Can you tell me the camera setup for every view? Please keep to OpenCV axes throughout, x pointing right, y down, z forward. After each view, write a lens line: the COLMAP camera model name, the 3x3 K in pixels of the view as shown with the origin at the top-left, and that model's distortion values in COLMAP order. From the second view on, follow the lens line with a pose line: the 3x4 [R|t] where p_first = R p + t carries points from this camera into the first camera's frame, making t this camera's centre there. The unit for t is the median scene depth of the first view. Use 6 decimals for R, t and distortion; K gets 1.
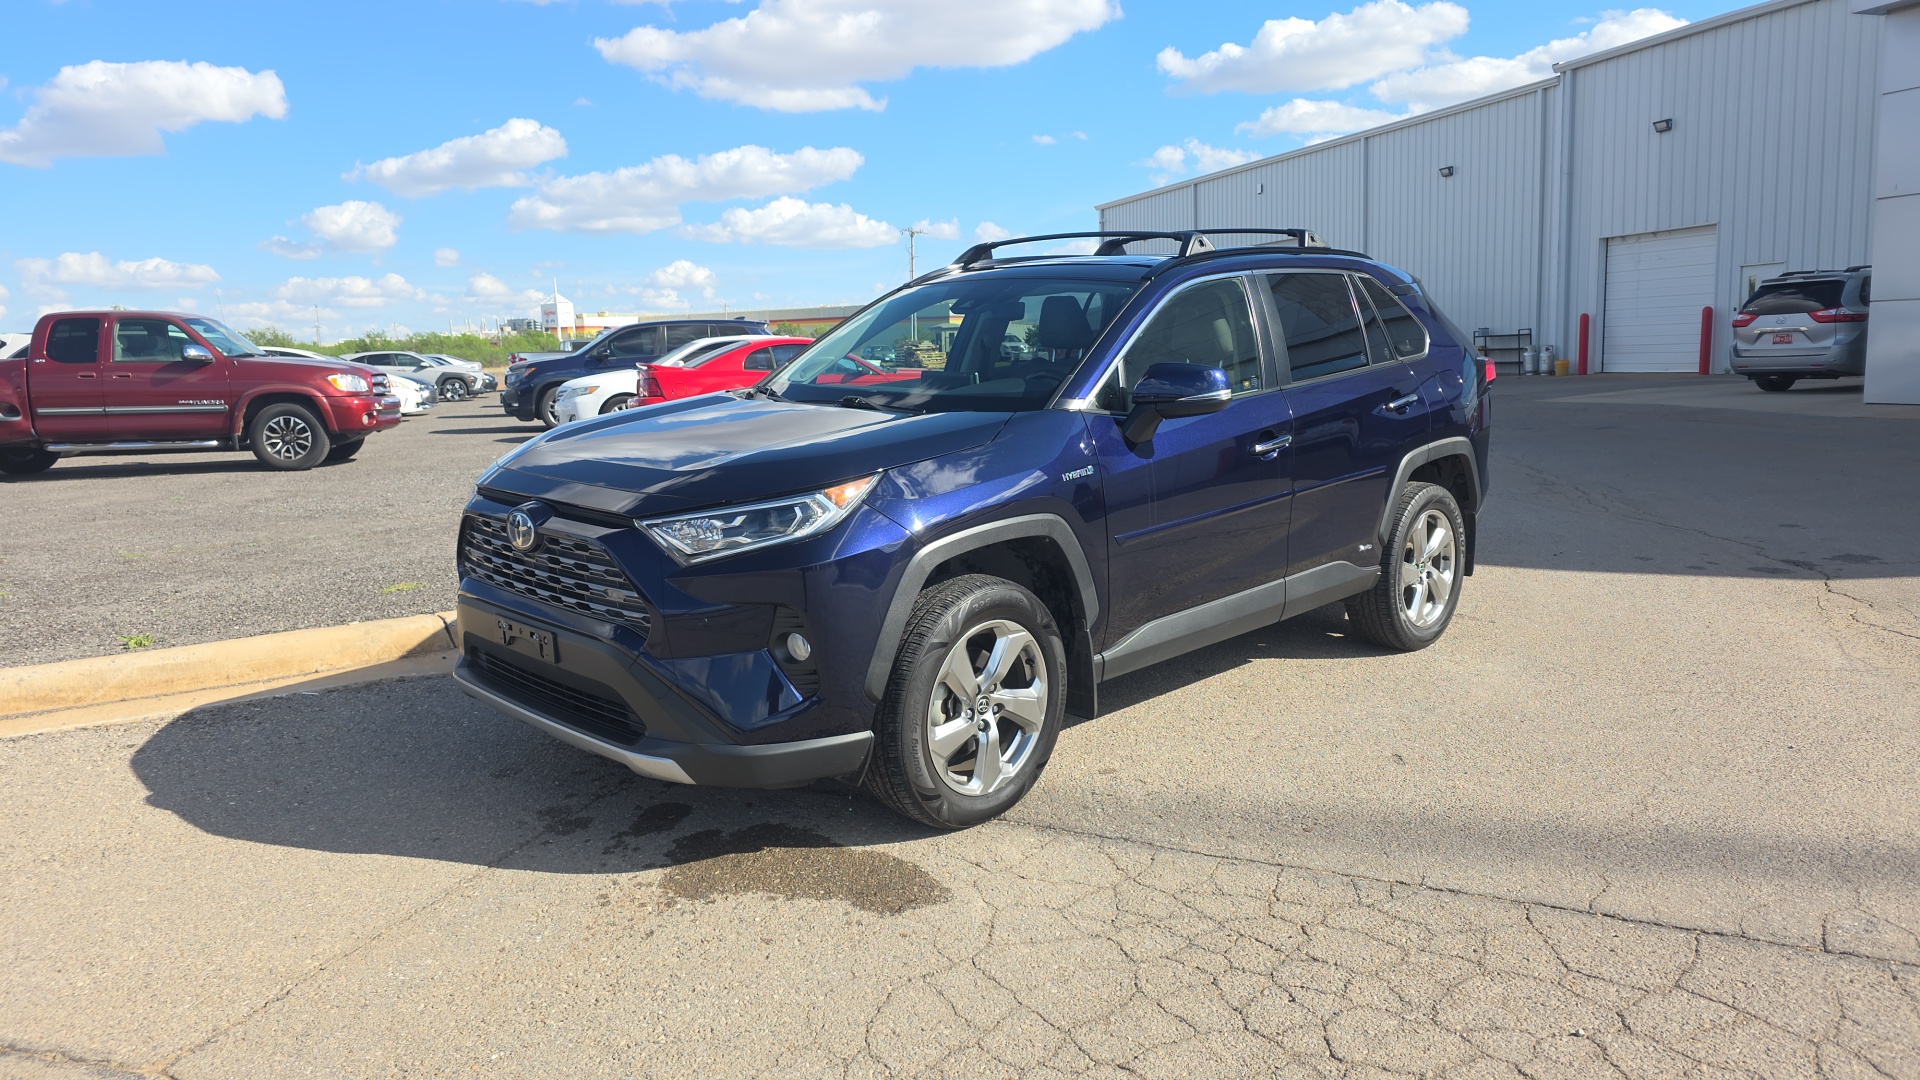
lens RADIAL K [[1294.2, 0, 955.1], [0, 1294.2, 538.4], [0, 0, 1]] dist [0.045877, -0.042726]
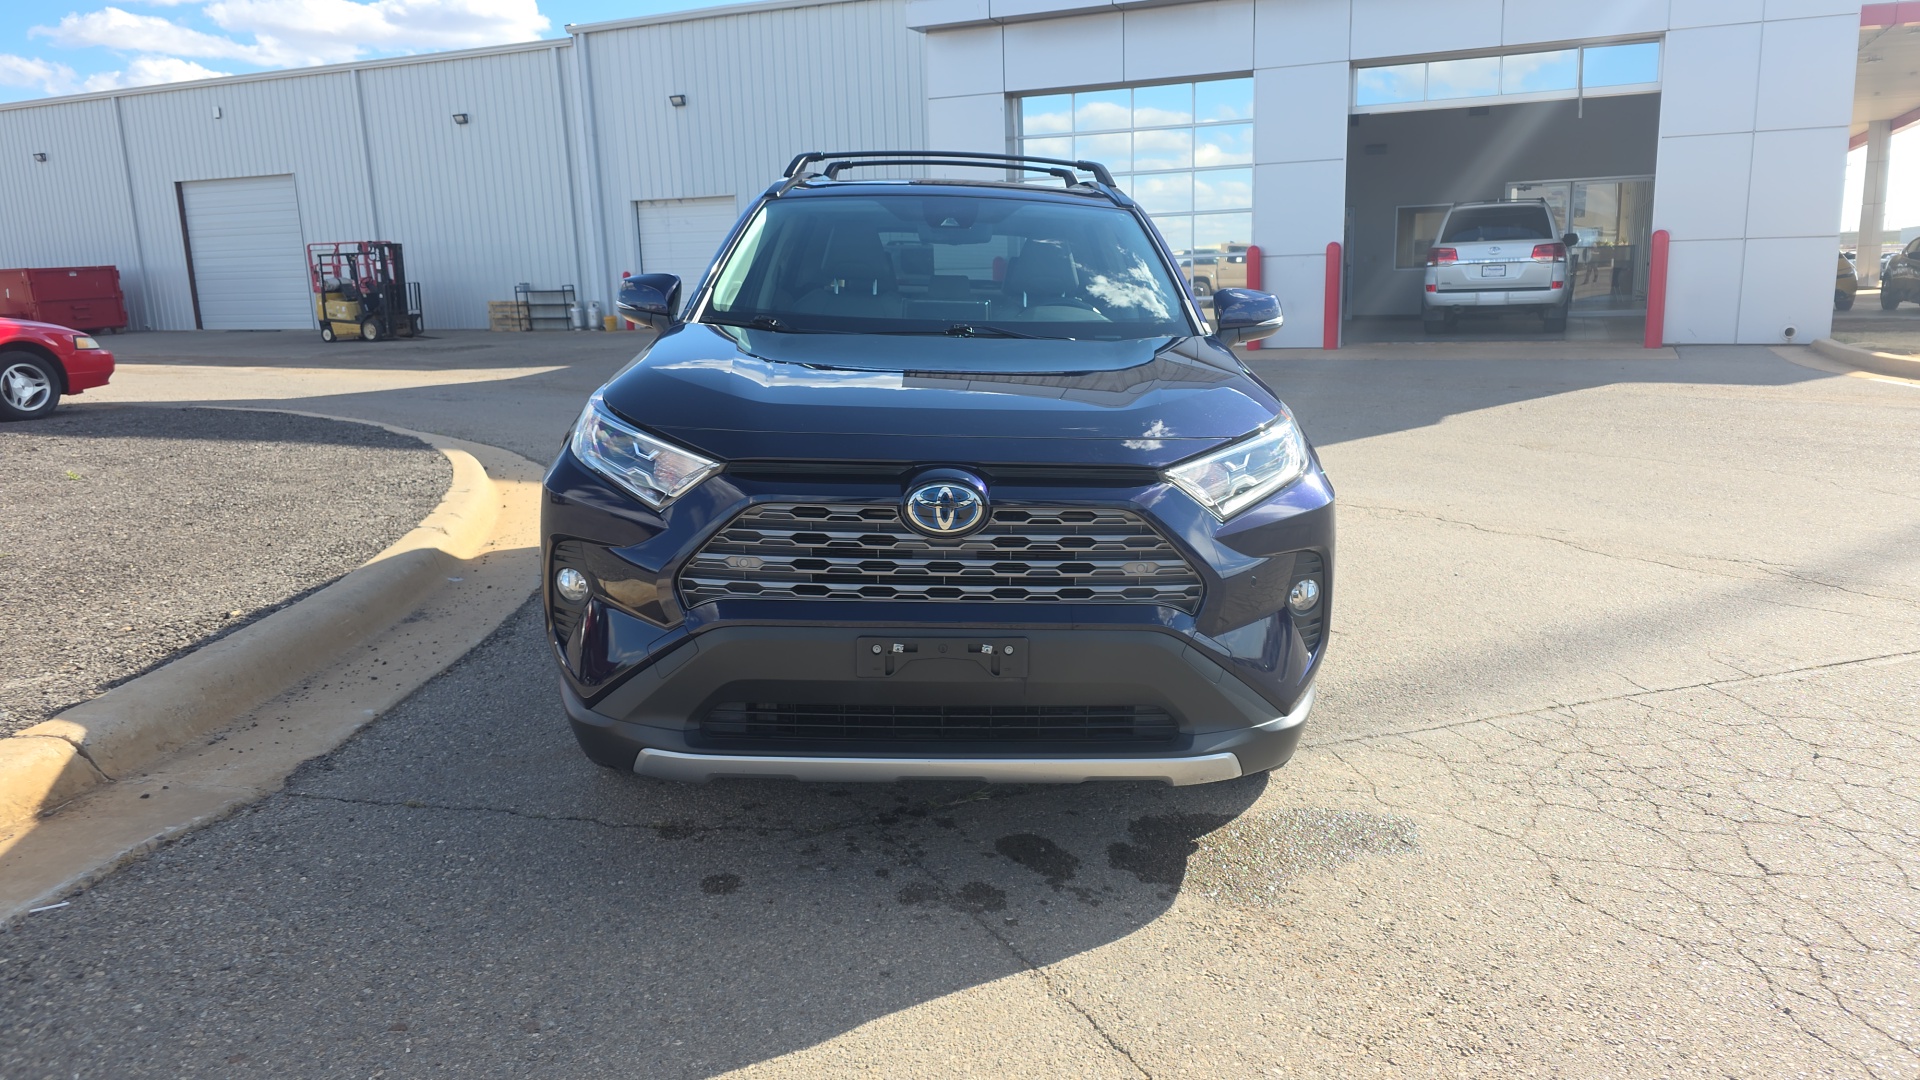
lens RADIAL K [[1294.2, 0, 1002.6], [0, 1294.2, 541.5], [0, 0, 1]] dist [0.045877, -0.042726]
pose [[0.672383, -0.125917, 0.729415, -0.110373], [0.102140, 0.991781, 0.077054, -0.005313], [-0.733123, 0.022692, 0.679718, 0.065442]]
